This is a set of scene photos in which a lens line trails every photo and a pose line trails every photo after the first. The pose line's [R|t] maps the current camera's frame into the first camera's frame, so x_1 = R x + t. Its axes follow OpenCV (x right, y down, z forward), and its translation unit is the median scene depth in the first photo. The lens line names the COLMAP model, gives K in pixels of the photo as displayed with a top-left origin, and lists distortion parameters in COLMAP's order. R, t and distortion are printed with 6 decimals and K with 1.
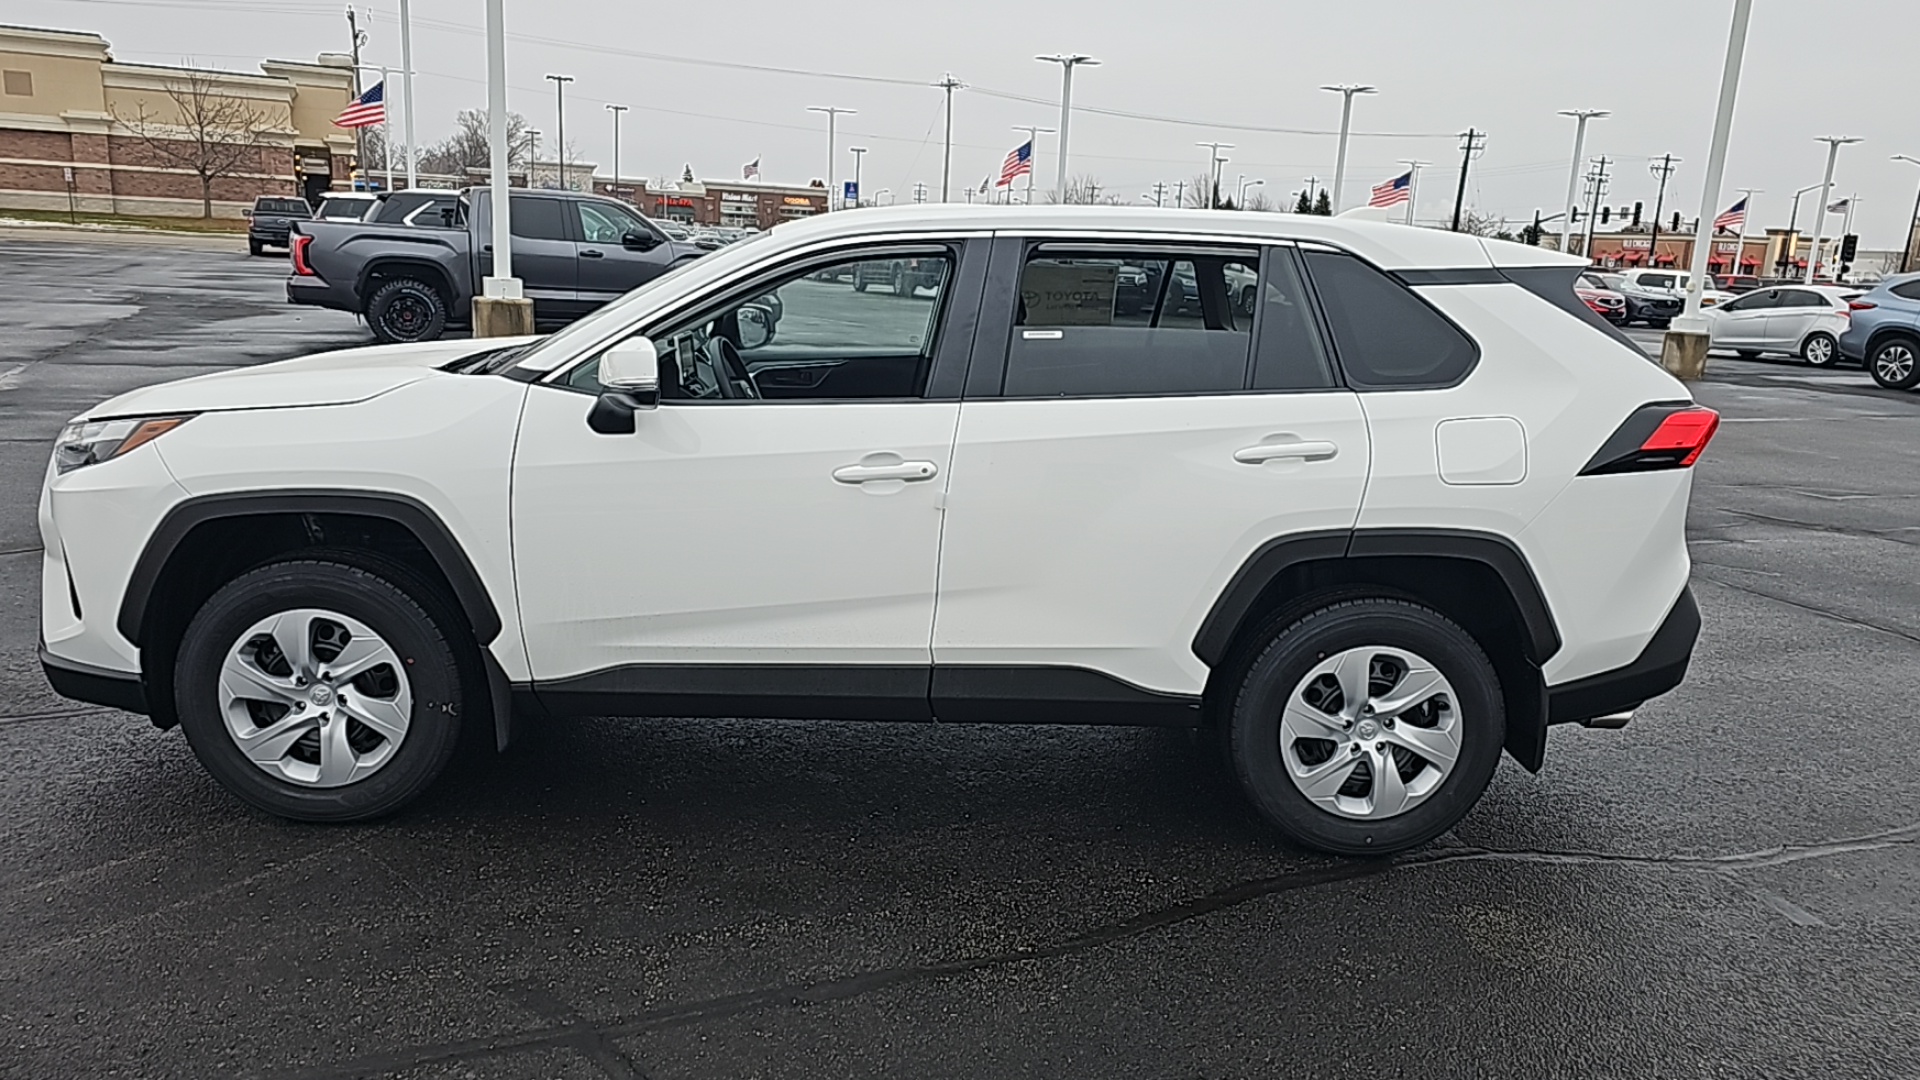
lens RADIAL K [[1365.8, 0, 947.1], [0, 1365.8, 548.3], [0, 0, 1]] dist [0.071834, -0.059937]
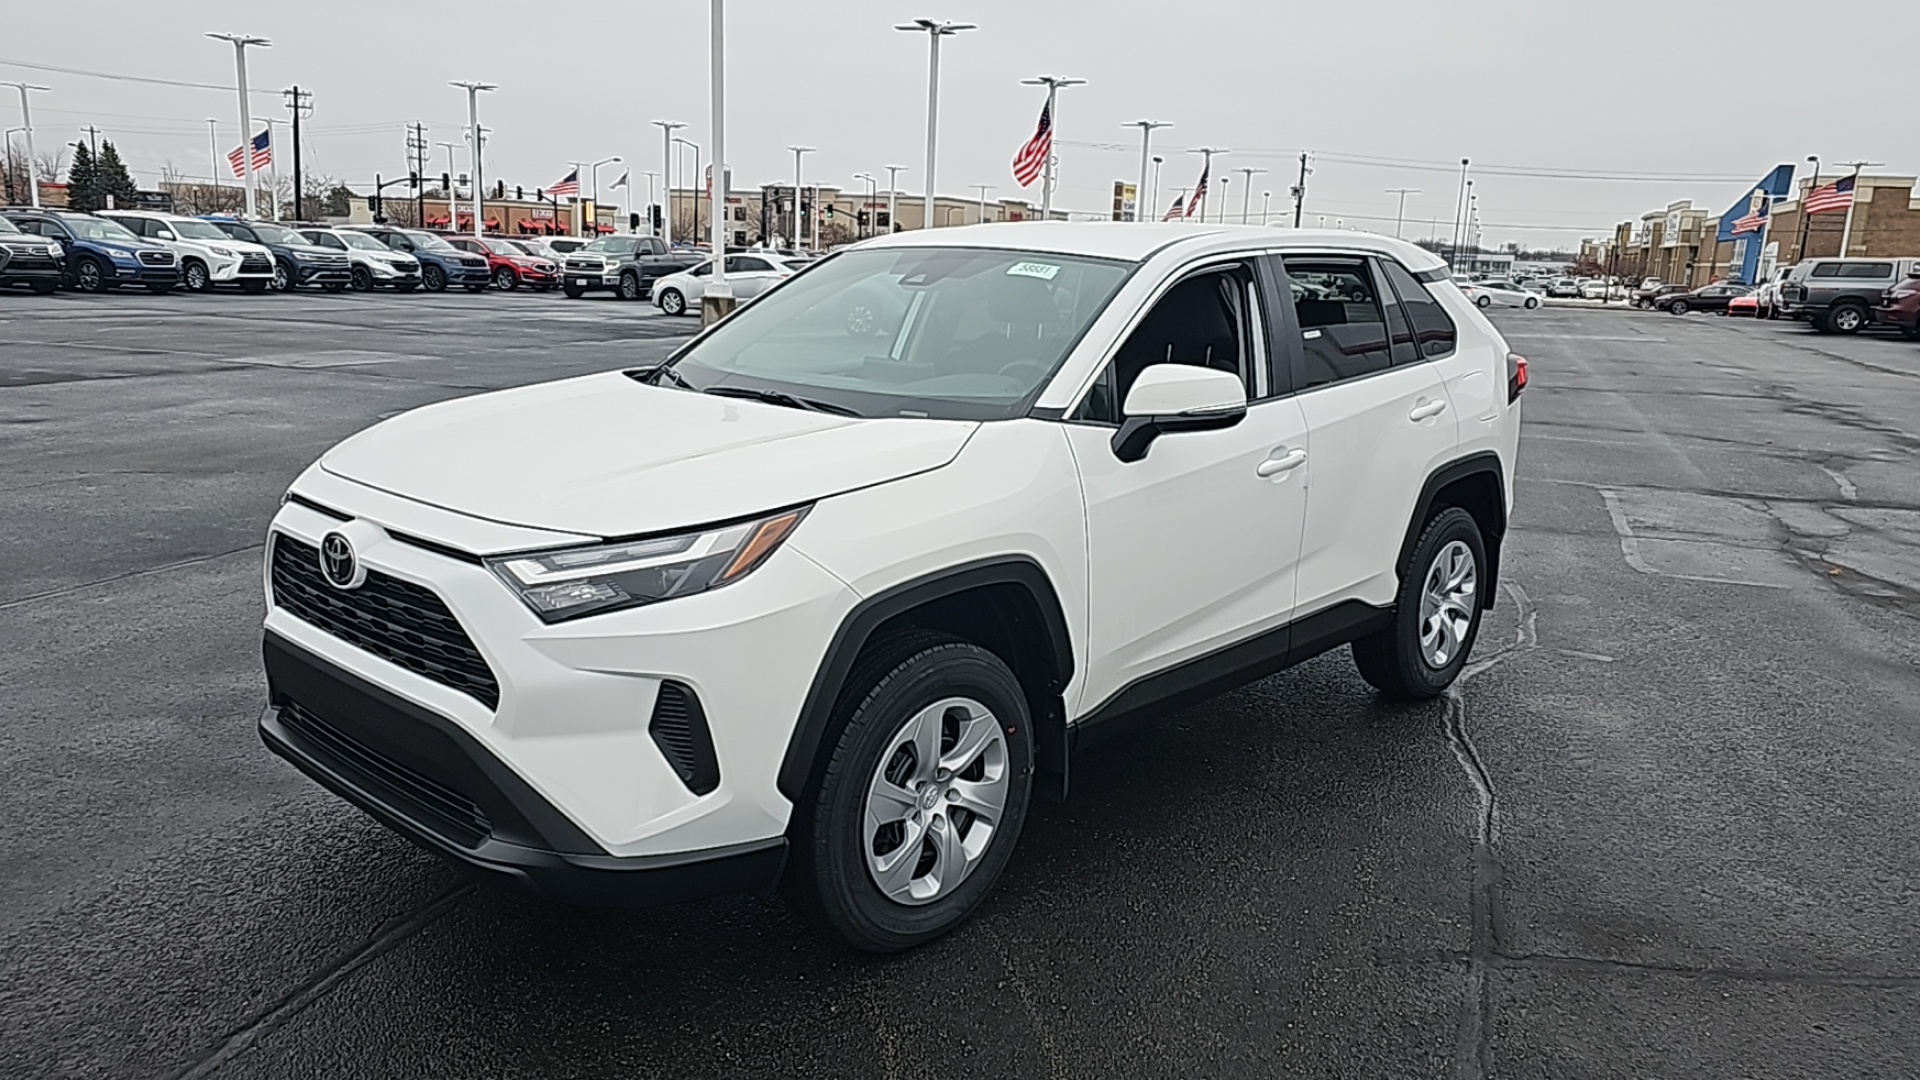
lens RADIAL K [[1365.8, 0, 959.9], [0, 1365.8, 551.8], [0, 0, 1]] dist [0.071834, -0.059937]
pose [[0.689696, -0.175050, 0.702621, -0.138475], [0.155279, 0.983520, 0.092609, -0.017191], [-0.707254, 0.045230, 0.705512, 0.049843]]
